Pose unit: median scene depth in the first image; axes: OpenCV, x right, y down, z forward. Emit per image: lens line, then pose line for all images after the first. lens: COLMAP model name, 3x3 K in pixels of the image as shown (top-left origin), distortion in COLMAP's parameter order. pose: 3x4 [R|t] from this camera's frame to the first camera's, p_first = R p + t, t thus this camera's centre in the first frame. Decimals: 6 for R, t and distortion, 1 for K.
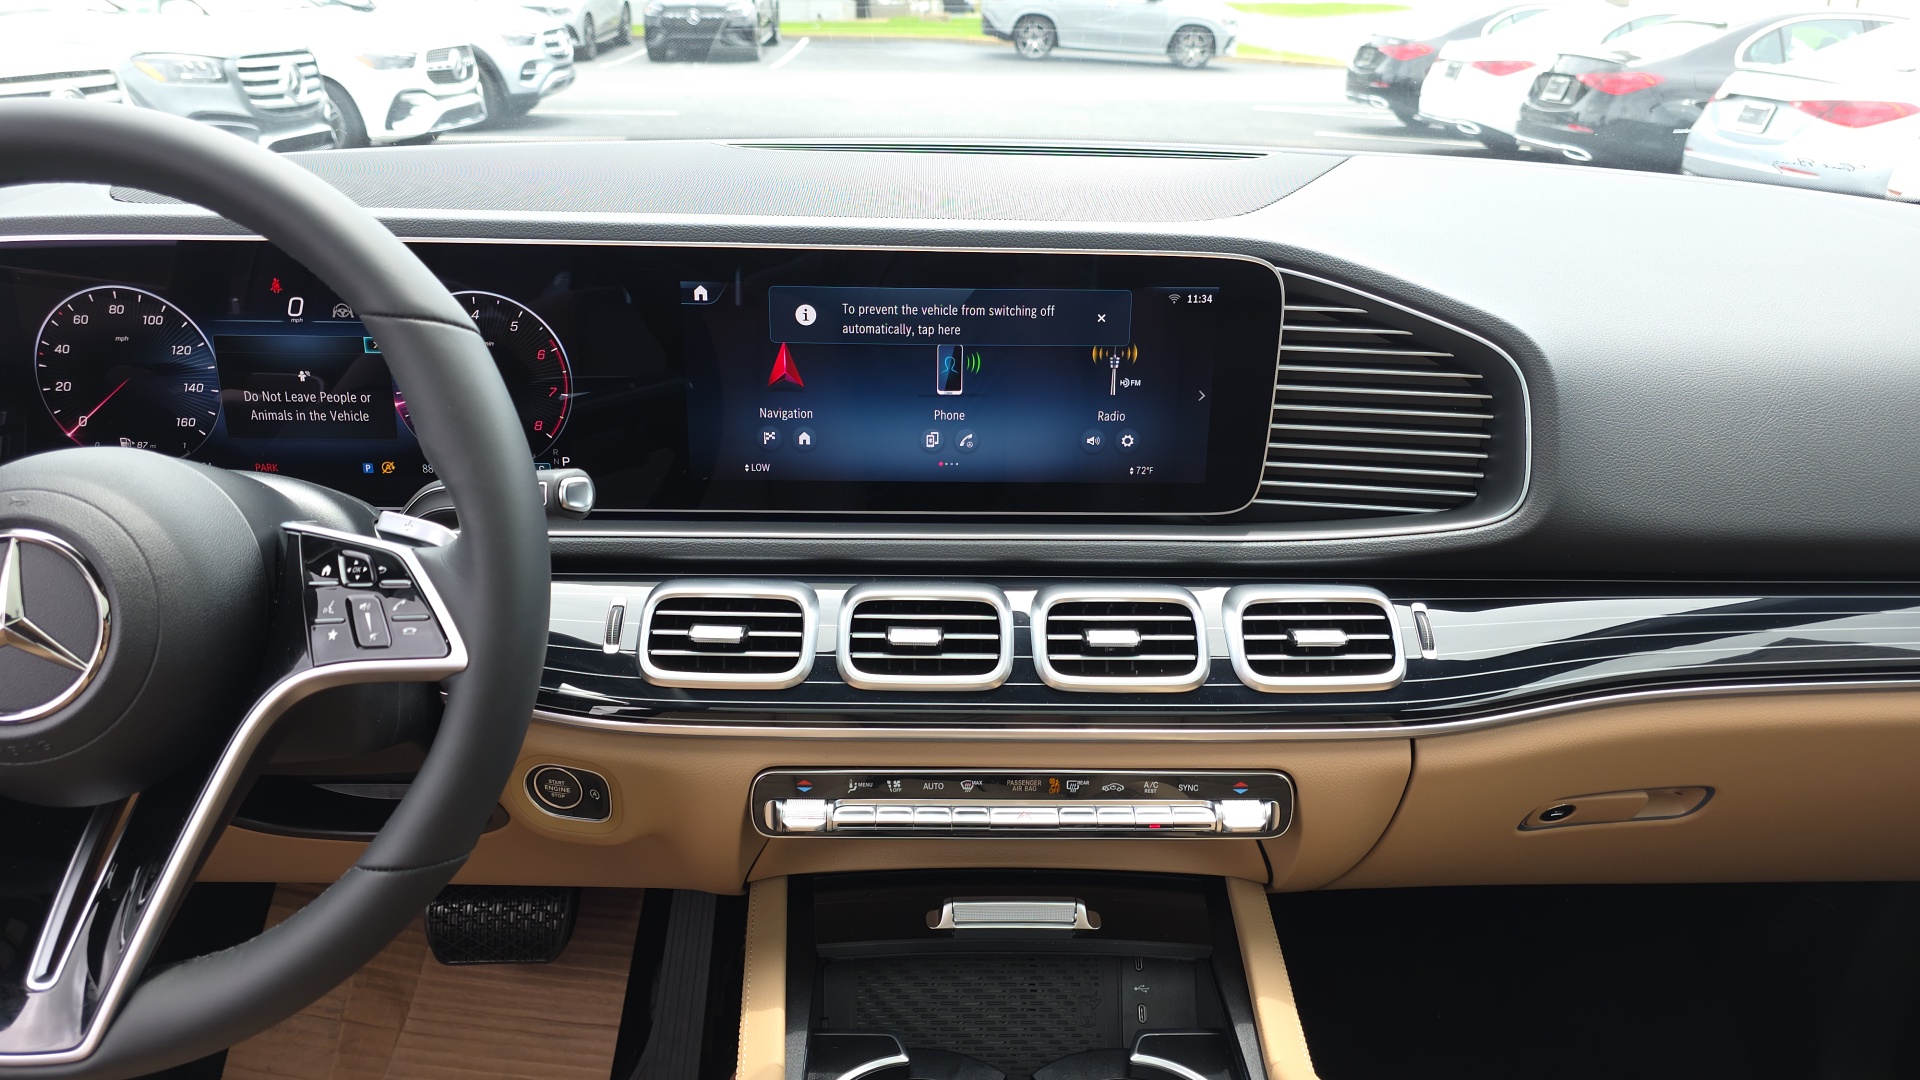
lens RADIAL K [[1296.9, 0, 960.0], [0, 1296.9, 540.0], [0, 0, 1]] dist [0.072861, -0.090739]
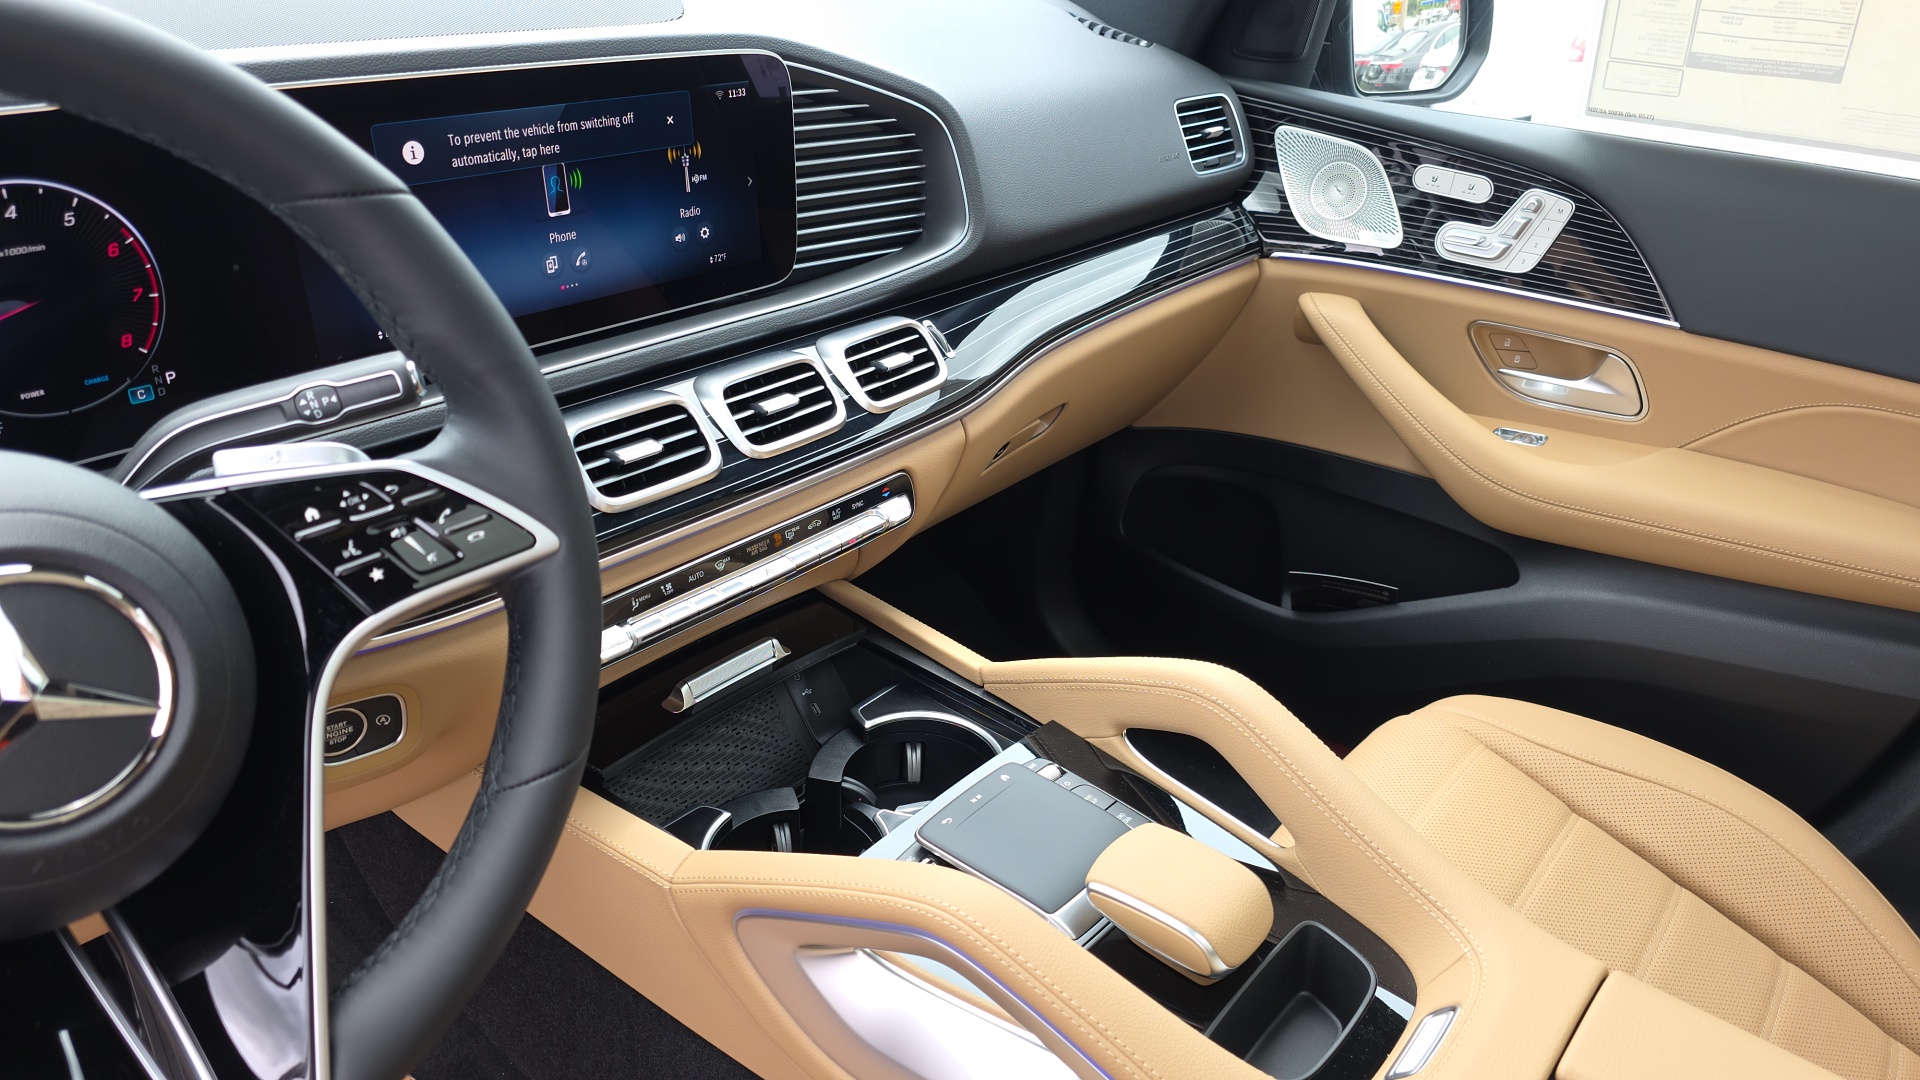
lens RADIAL K [[1296.2, 0, 949.3], [0, 1296.2, 543.6], [0, 0, 1]] dist [0.048225, -0.062233]
pose [[0.661106, -0.334939, 0.671383, -0.568476], [0.227582, 0.942189, 0.245941, -0.052889], [-0.714945, -0.009799, 0.699113, 0.081097]]
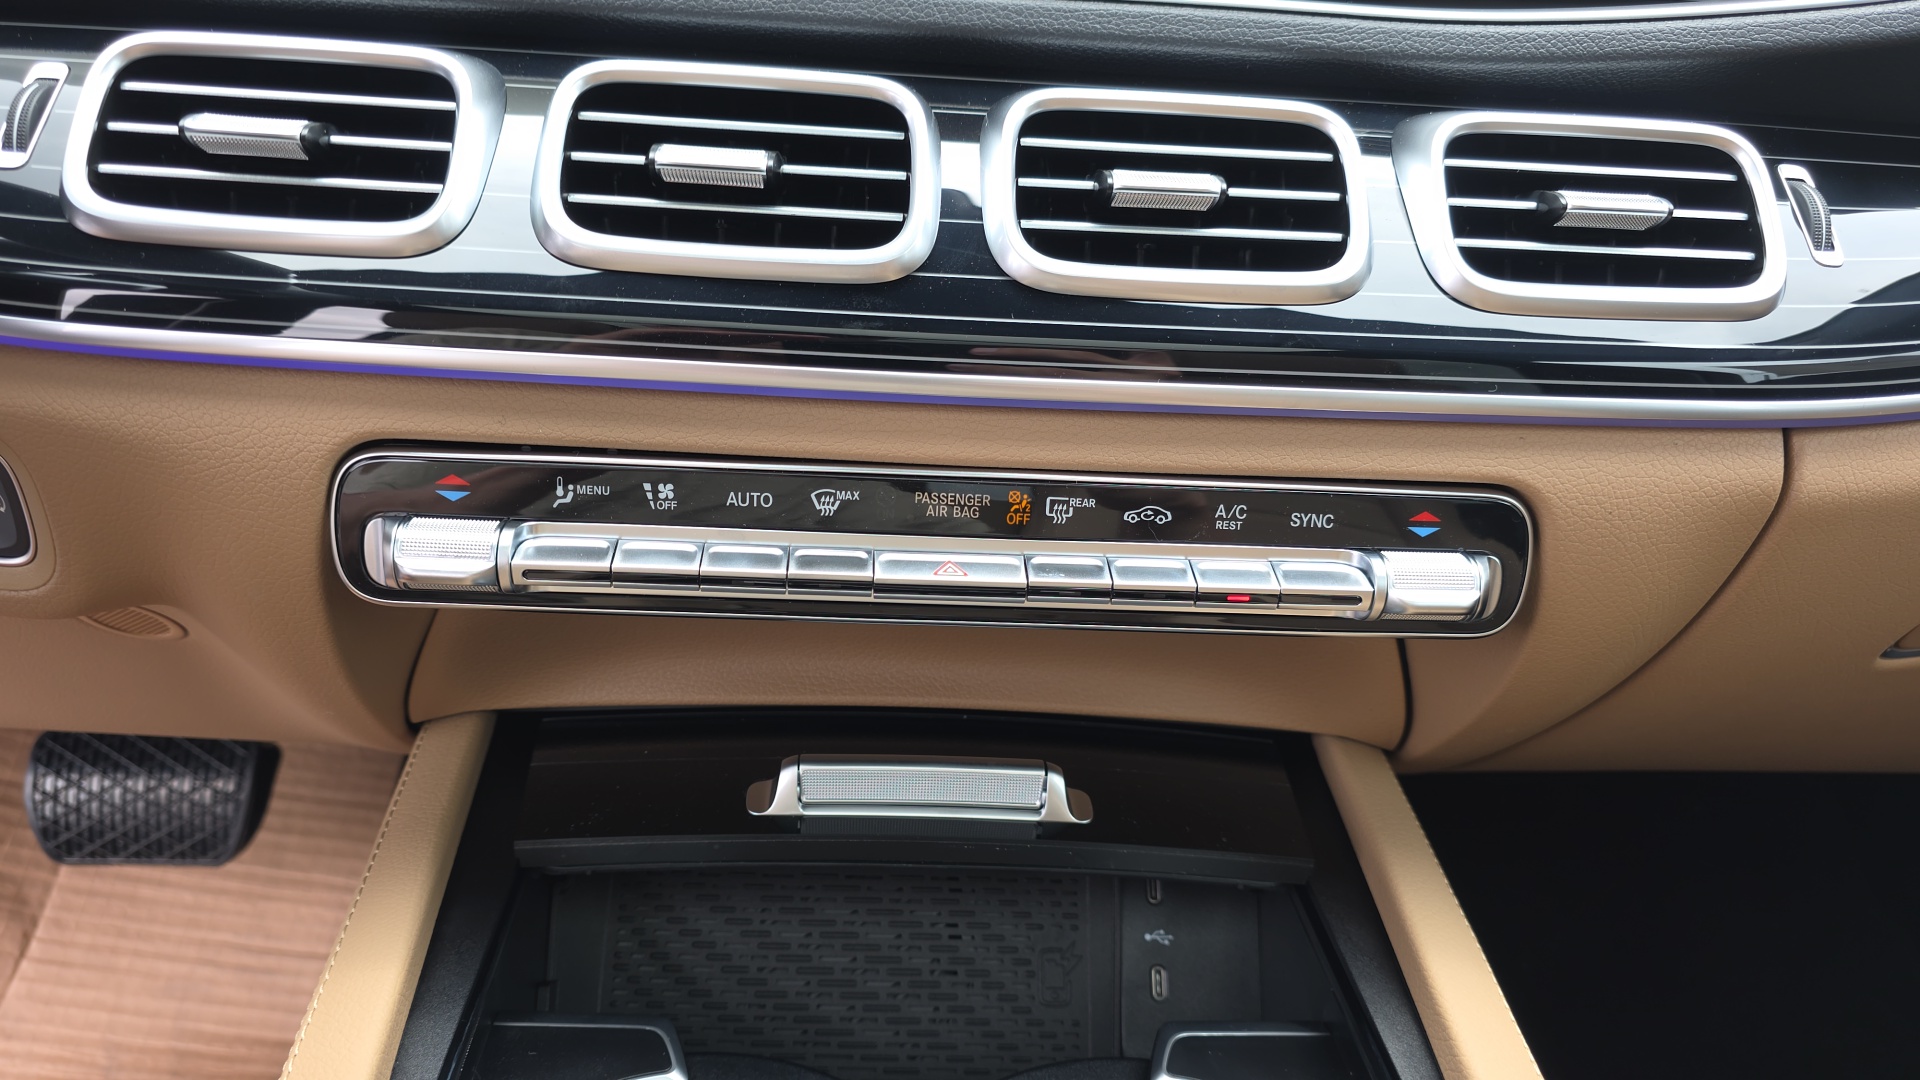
lens RADIAL K [[1302.4, 0, 938.6], [0, 1302.4, 541.6], [0, 0, 1]] dist [0.075202, -0.088056]
pose [[0.998785, 0.030640, 0.038599, 0.026386], [-0.033087, 0.997374, 0.064422, 0.163675], [-0.036524, -0.065621, 0.997176, 0.520634]]
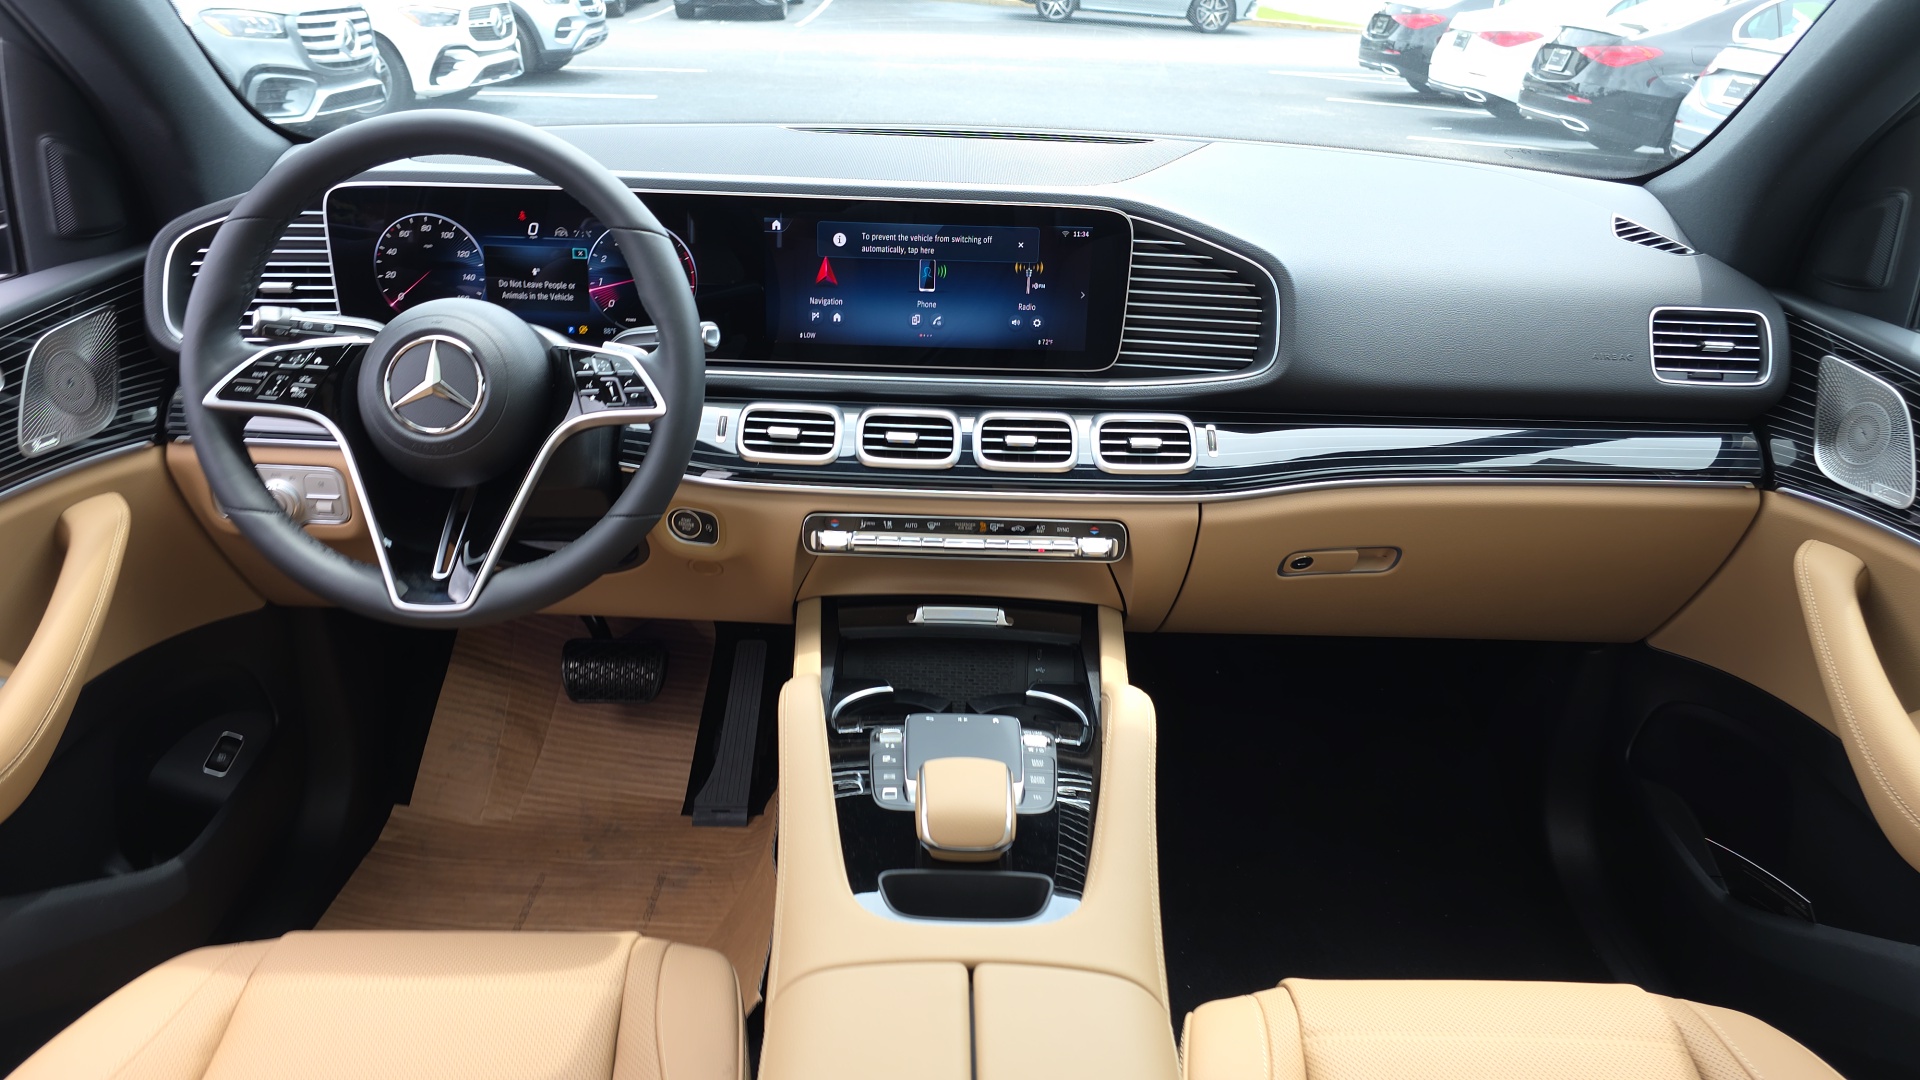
lens RADIAL K [[1302.4, 0, 938.6], [0, 1302.4, 541.6], [0, 0, 1]] dist [0.075202, -0.088056]
pose [[0.999377, 0.023573, -0.026270, 0.056626], [-0.022802, 0.999312, 0.029257, 0.151982], [0.026942, -0.028640, 0.999227, -0.635891]]
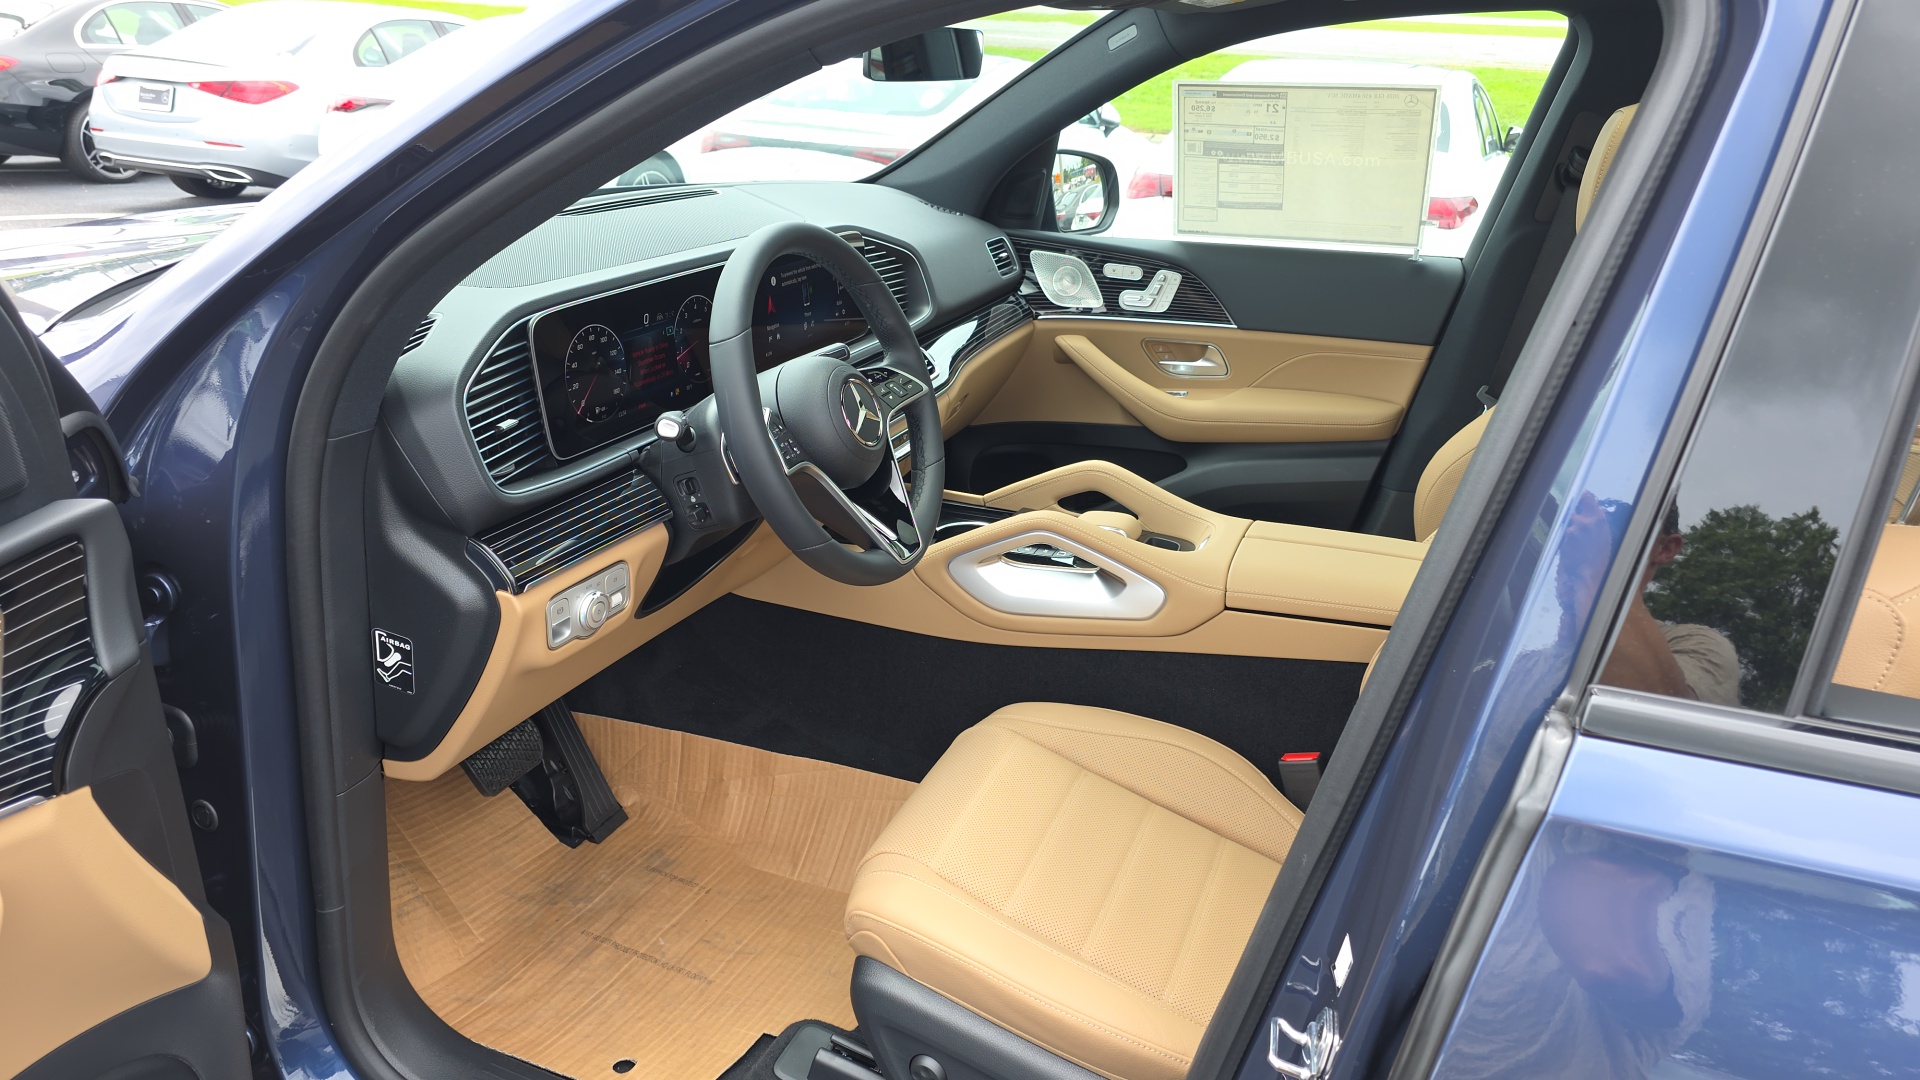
lens RADIAL K [[1300.3, 0, 975.3], [0, 1300.3, 564.4], [0, 0, 1]] dist [0.070565, -0.086926]
pose [[0.386136, -0.349456, 0.853686, -2.083616], [0.309911, 0.920815, 0.236757, -0.145353], [-0.868823, 0.173146, 0.463861, -0.287345]]
